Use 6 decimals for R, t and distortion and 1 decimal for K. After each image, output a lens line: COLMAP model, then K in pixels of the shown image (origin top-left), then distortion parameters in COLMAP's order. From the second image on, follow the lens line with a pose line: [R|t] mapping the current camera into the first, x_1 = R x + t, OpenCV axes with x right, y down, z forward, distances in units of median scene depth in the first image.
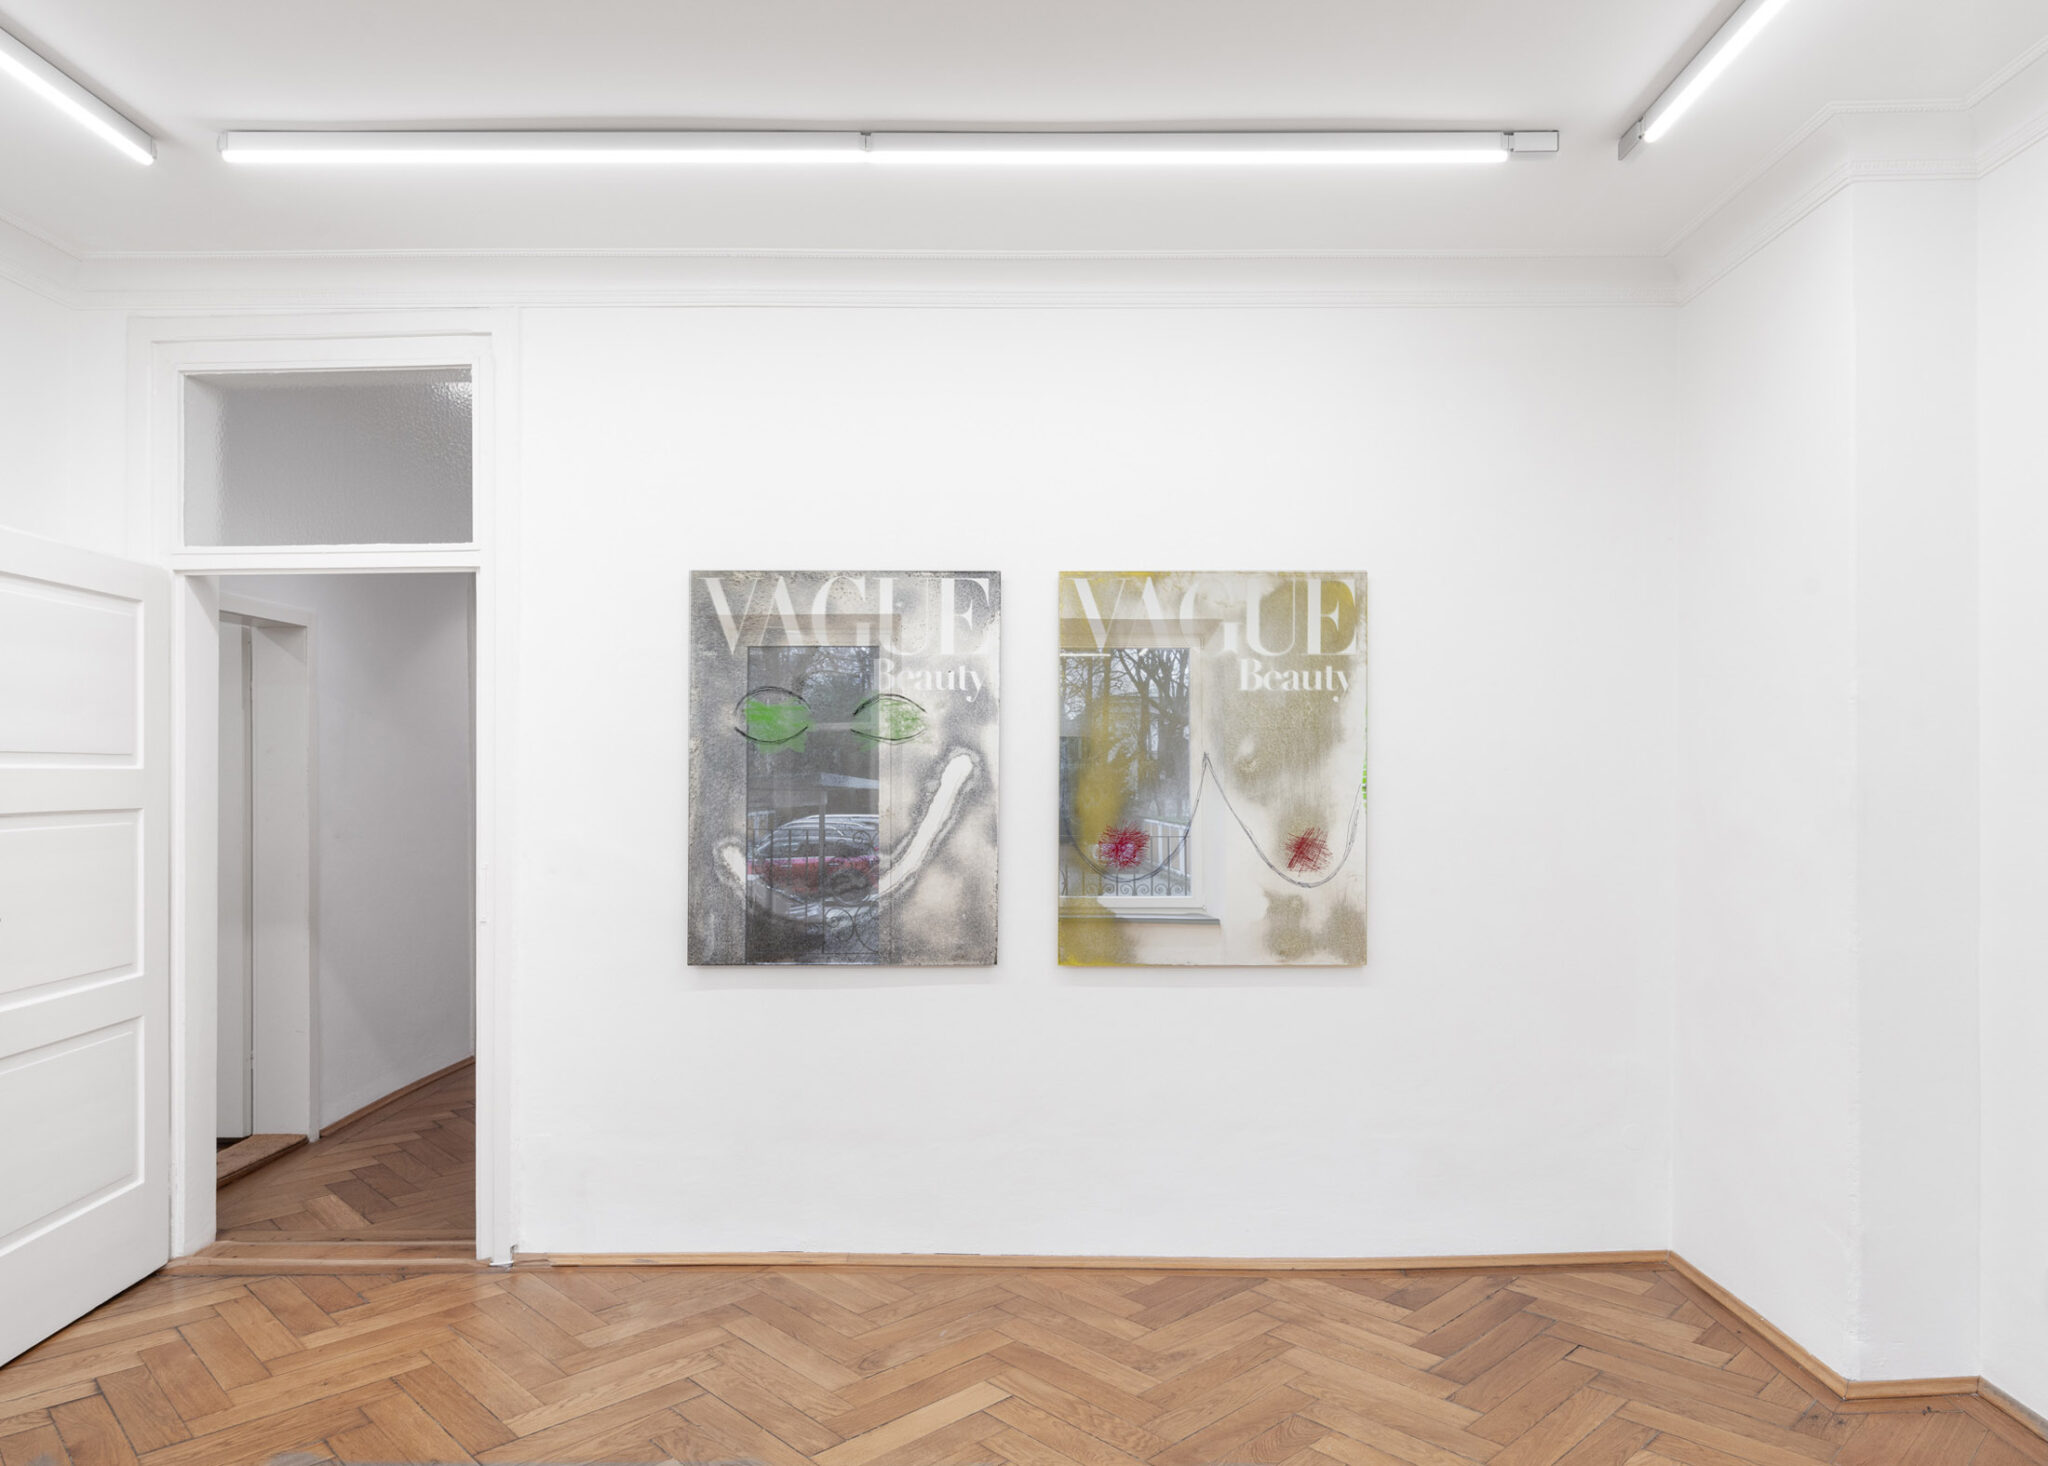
lens RADIAL K [[1356.2, 0, 1037.9], [0, 1356.2, 749.2], [0, 0, 1]] dist [-0.000420, -0.008156]
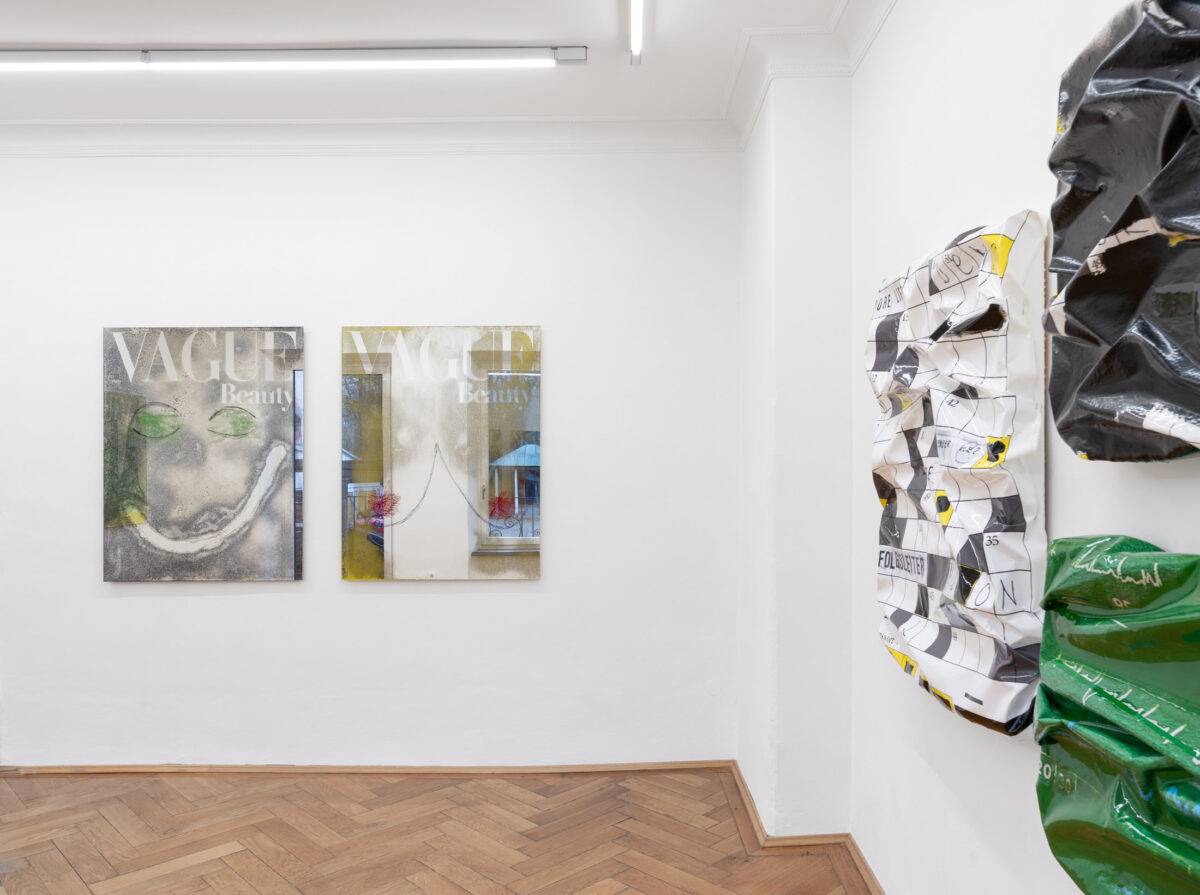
lens RADIAL K [[932.2, 0, 604.8], [0, 932.2, 451.6], [0, 0, 1]] dist [-0.009690, 0.009410]
pose [[0.999979, -0.006418, 0.001045, 0.390044], [0.006402, 0.999861, 0.015419, -0.003547], [-0.001144, -0.015412, 0.999881, -0.083396]]
